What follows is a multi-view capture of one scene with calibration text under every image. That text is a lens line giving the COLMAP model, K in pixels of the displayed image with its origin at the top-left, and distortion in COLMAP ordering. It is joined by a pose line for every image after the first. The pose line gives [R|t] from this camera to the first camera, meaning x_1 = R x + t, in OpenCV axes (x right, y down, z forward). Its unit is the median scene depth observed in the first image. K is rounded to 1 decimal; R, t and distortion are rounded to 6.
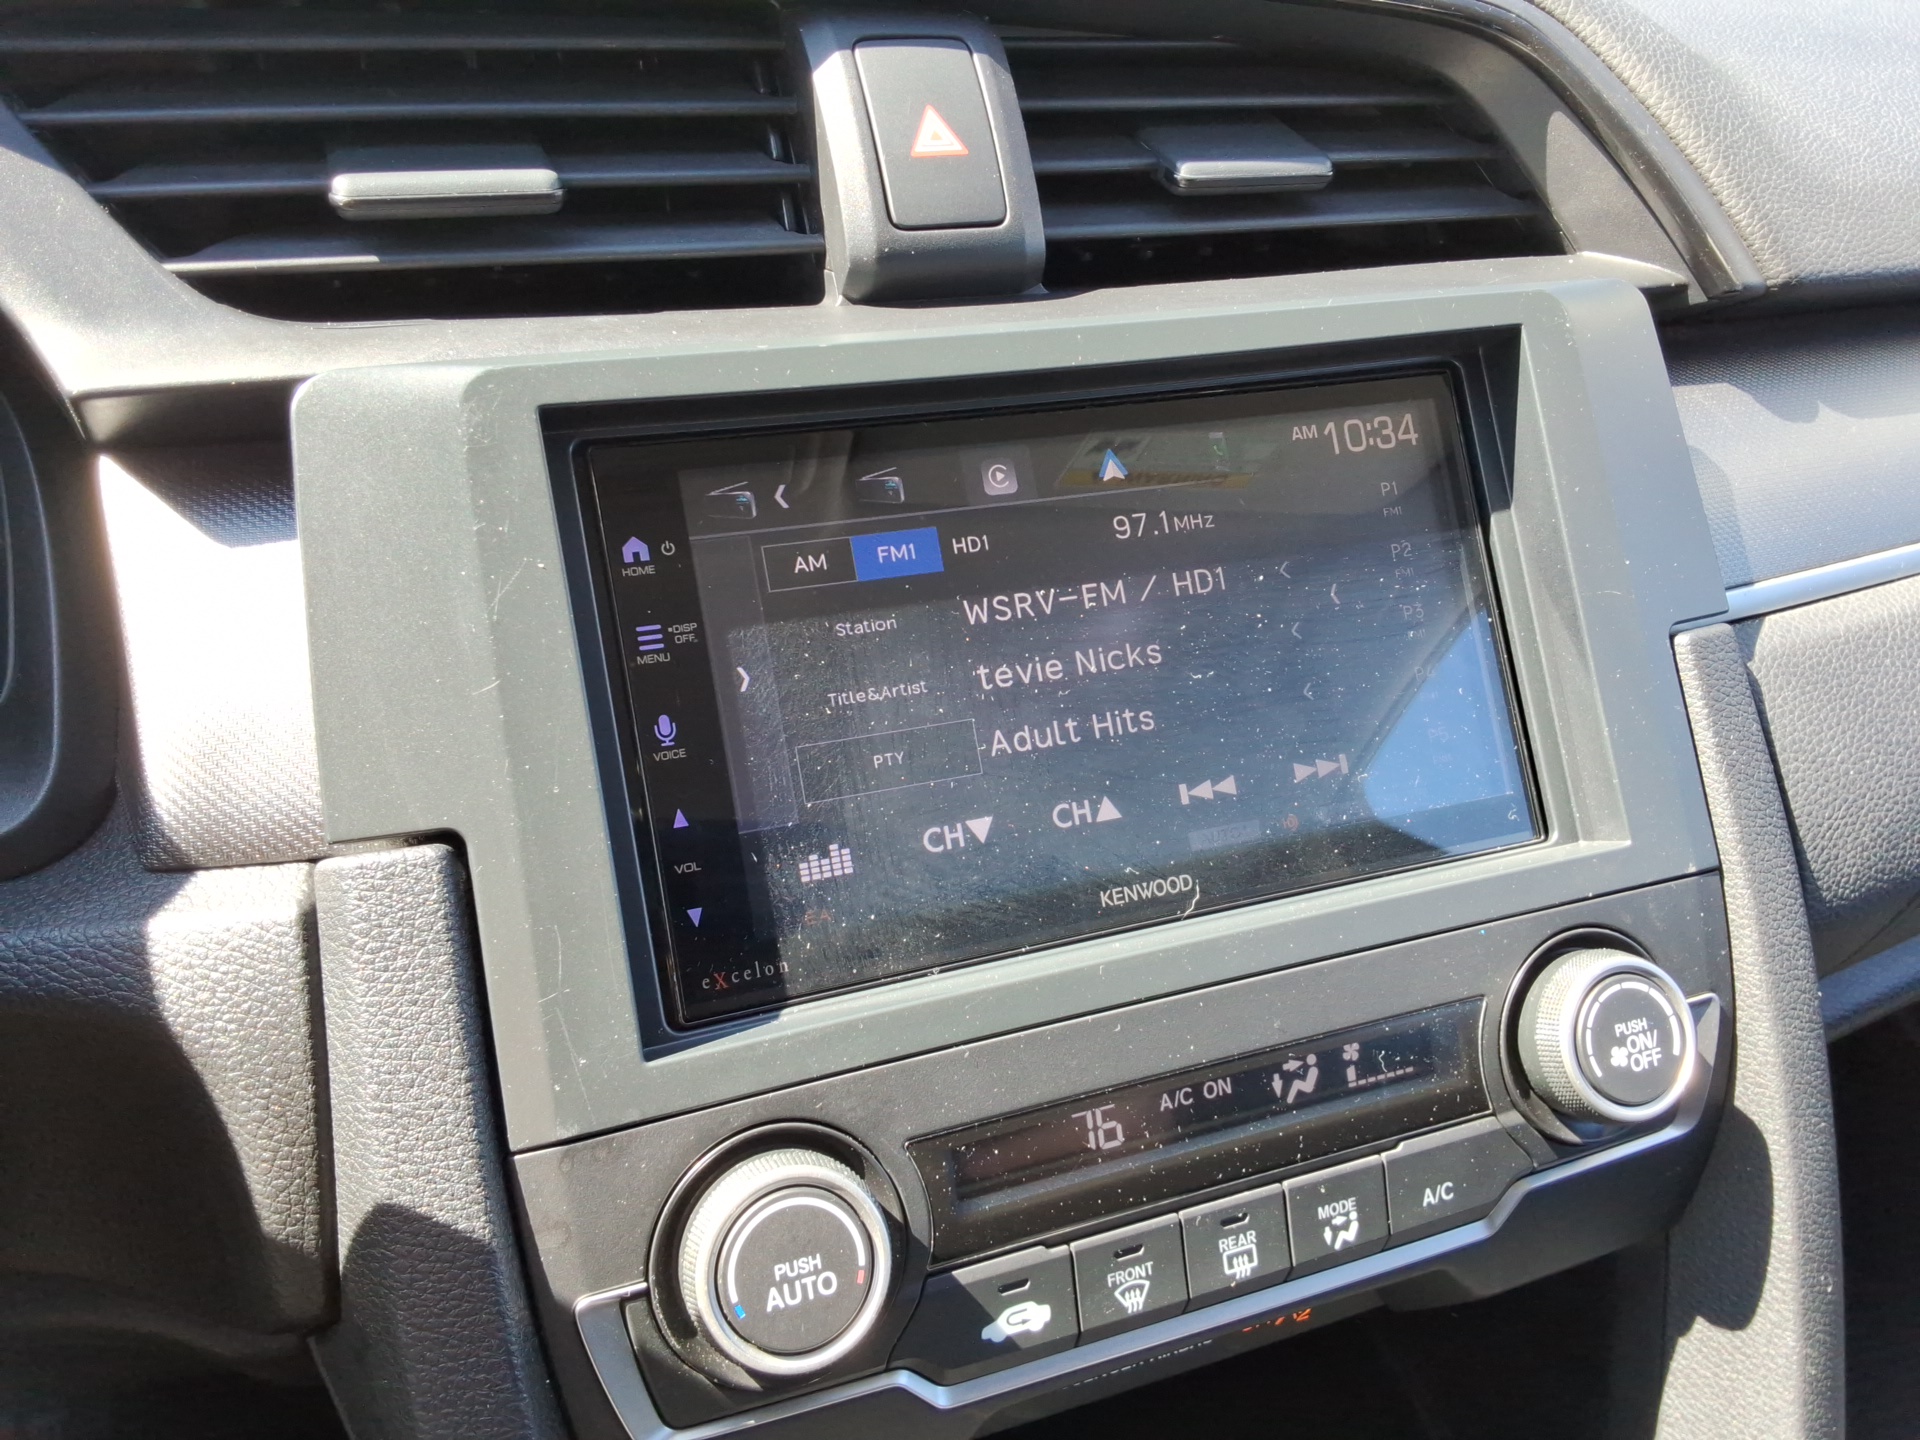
lens RADIAL K [[1532.3, 0, 969.8], [0, 1532.3, 707.7], [0, 0, 1]] dist [0.111982, -0.178640]
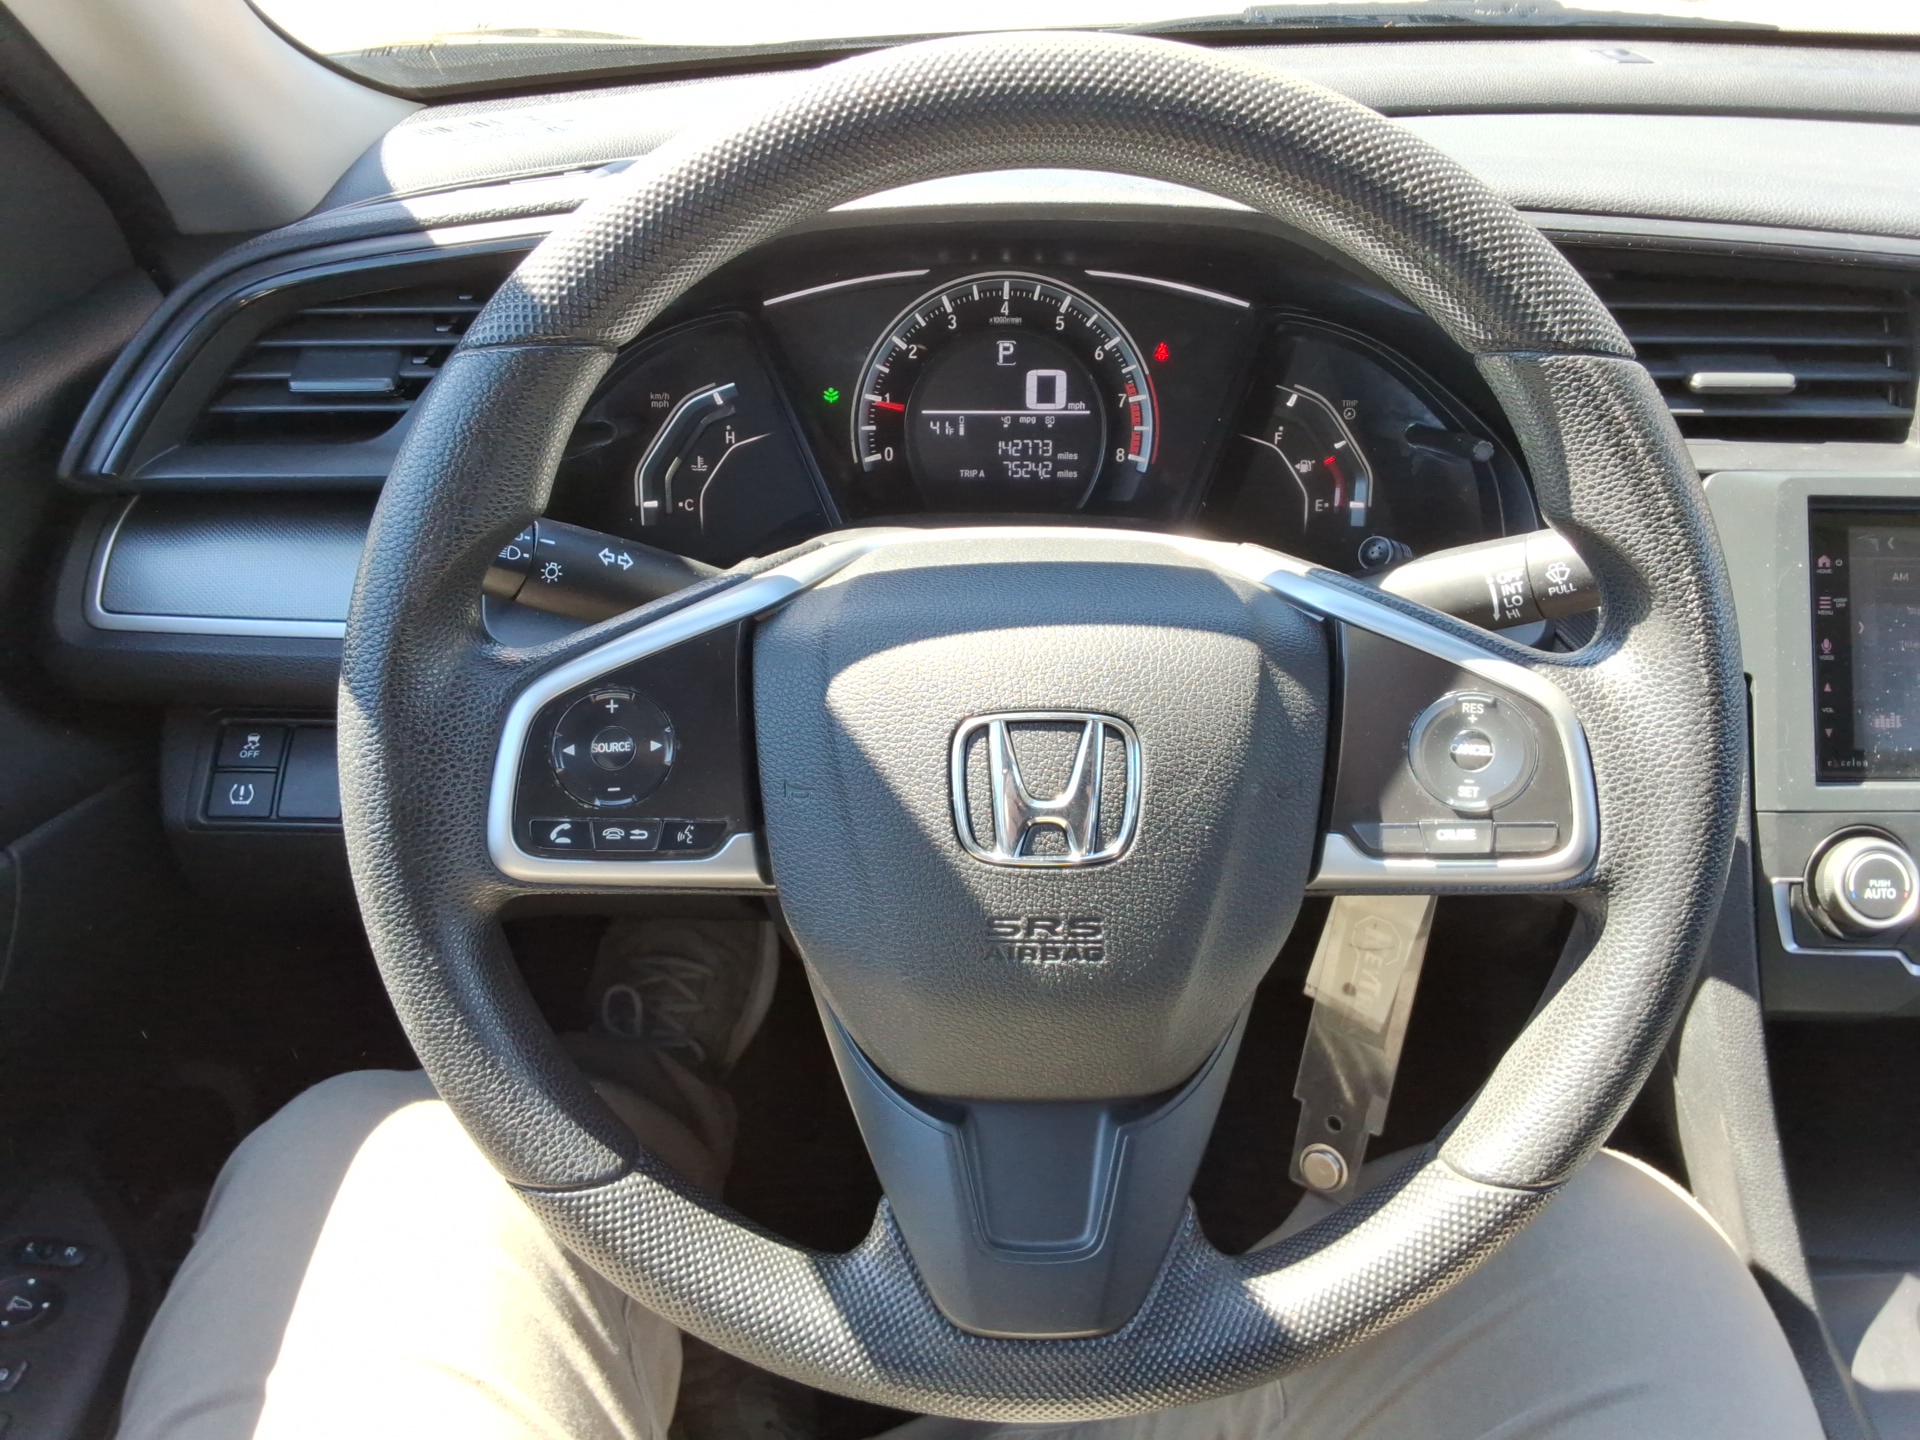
lens RADIAL K [[1532.3, 0, 969.8], [0, 1532.3, 707.7], [0, 0, 1]] dist [0.111982, -0.178640]
pose [[0.936727, 0.160123, -0.311294, -0.618333], [-0.147811, 0.987013, 0.062913, 0.137952], [0.317325, -0.012919, 0.948229, -1.440083]]
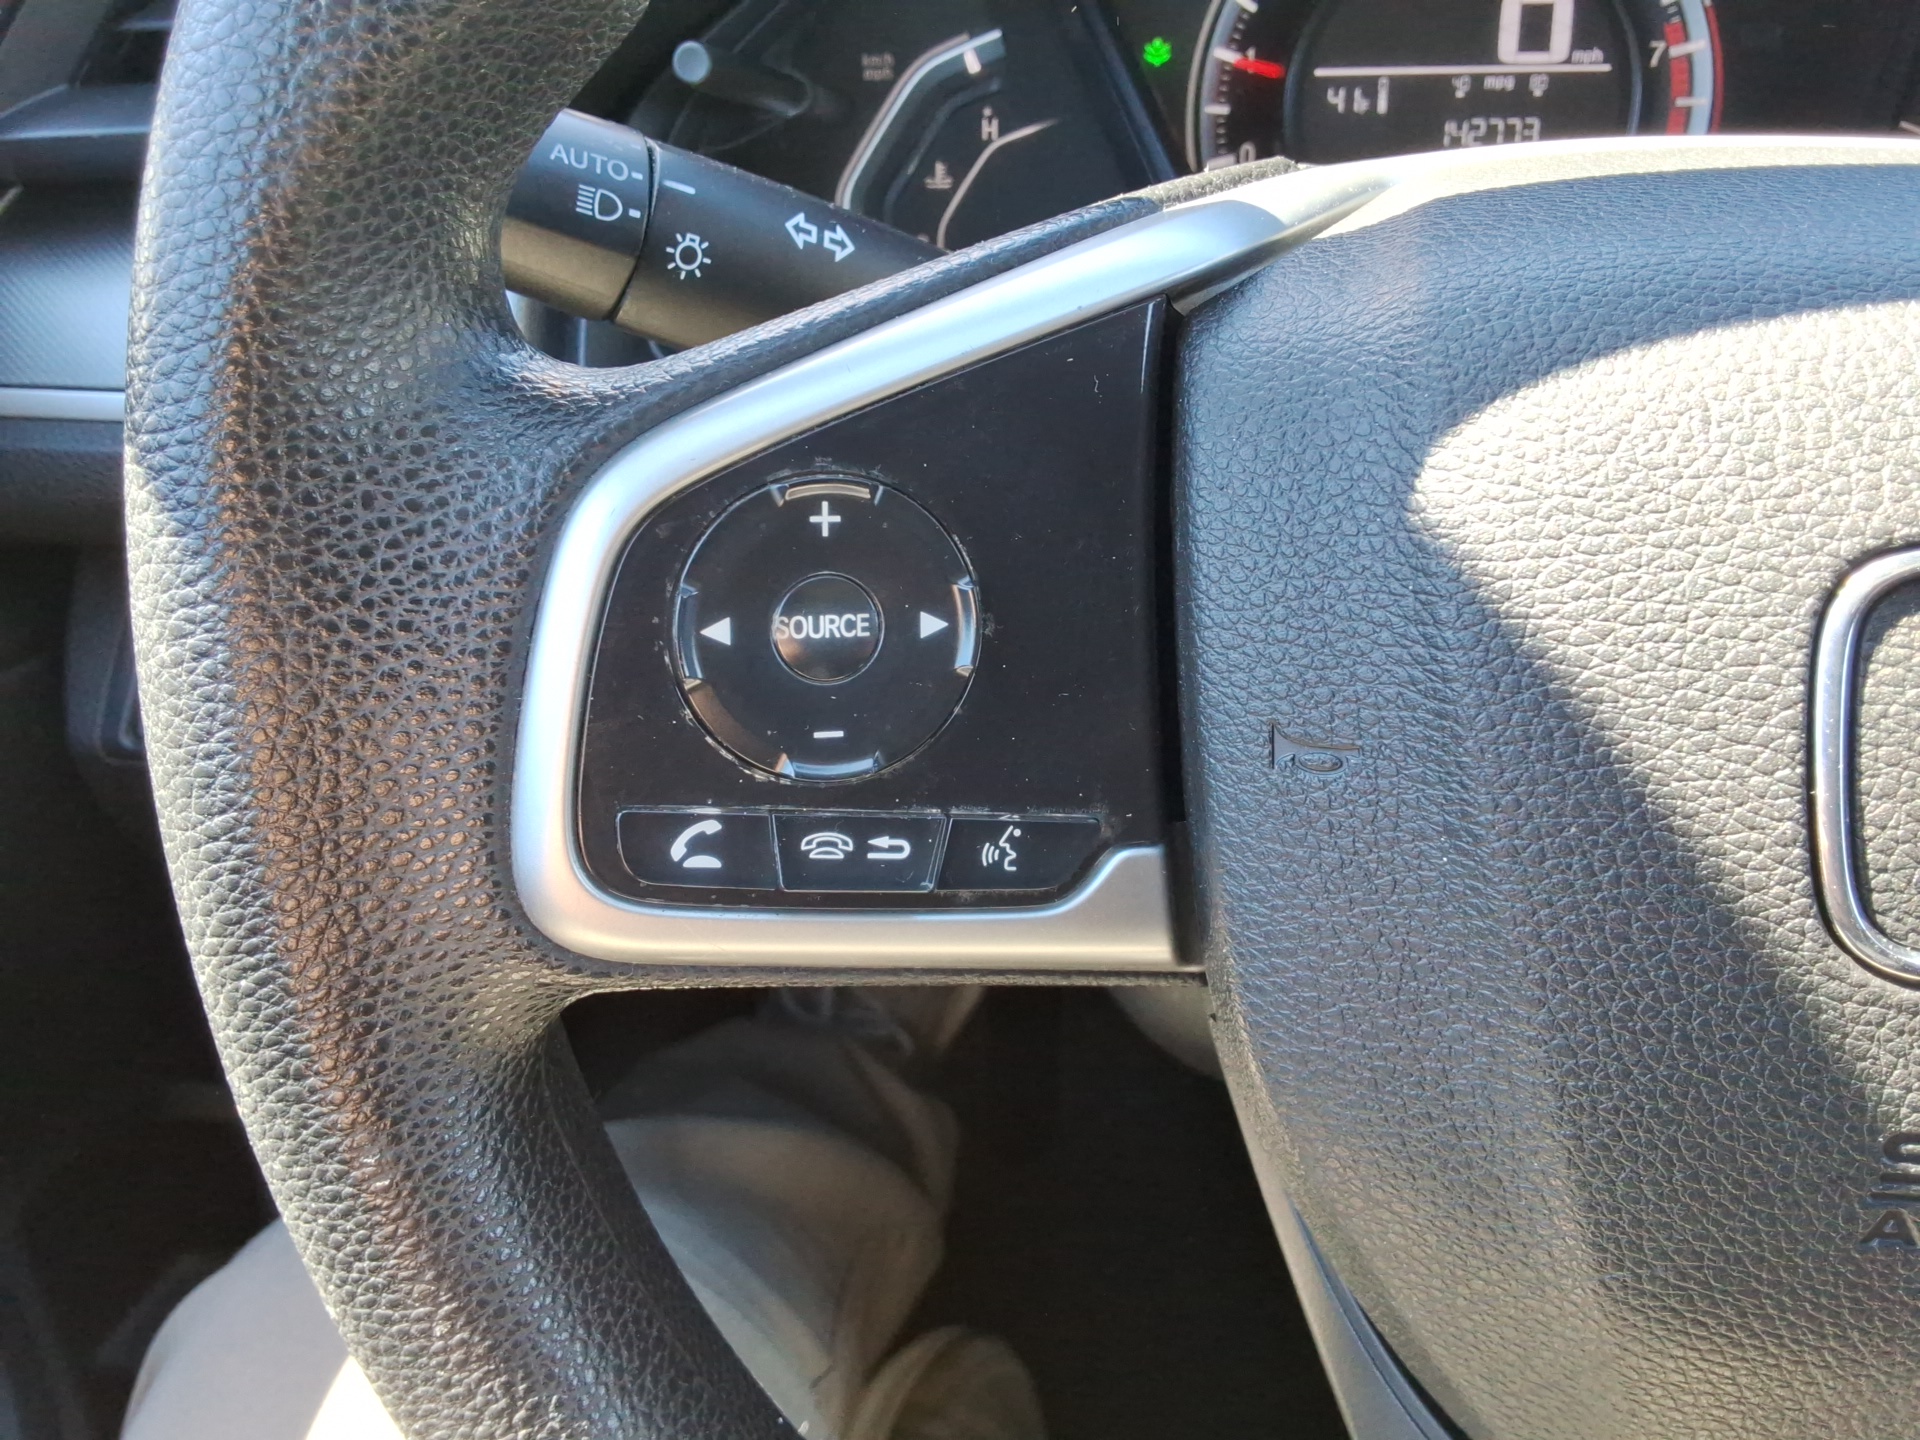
lens RADIAL K [[1534.0, 0, 965.5], [0, 1534.0, 760.1], [0, 0, 1]] dist [0.095719, -0.164150]
pose [[0.893538, 0.215412, -0.393939, -1.149184], [-0.155526, 0.971570, 0.178505, 0.266593], [0.421191, -0.098233, 0.901636, -0.584516]]
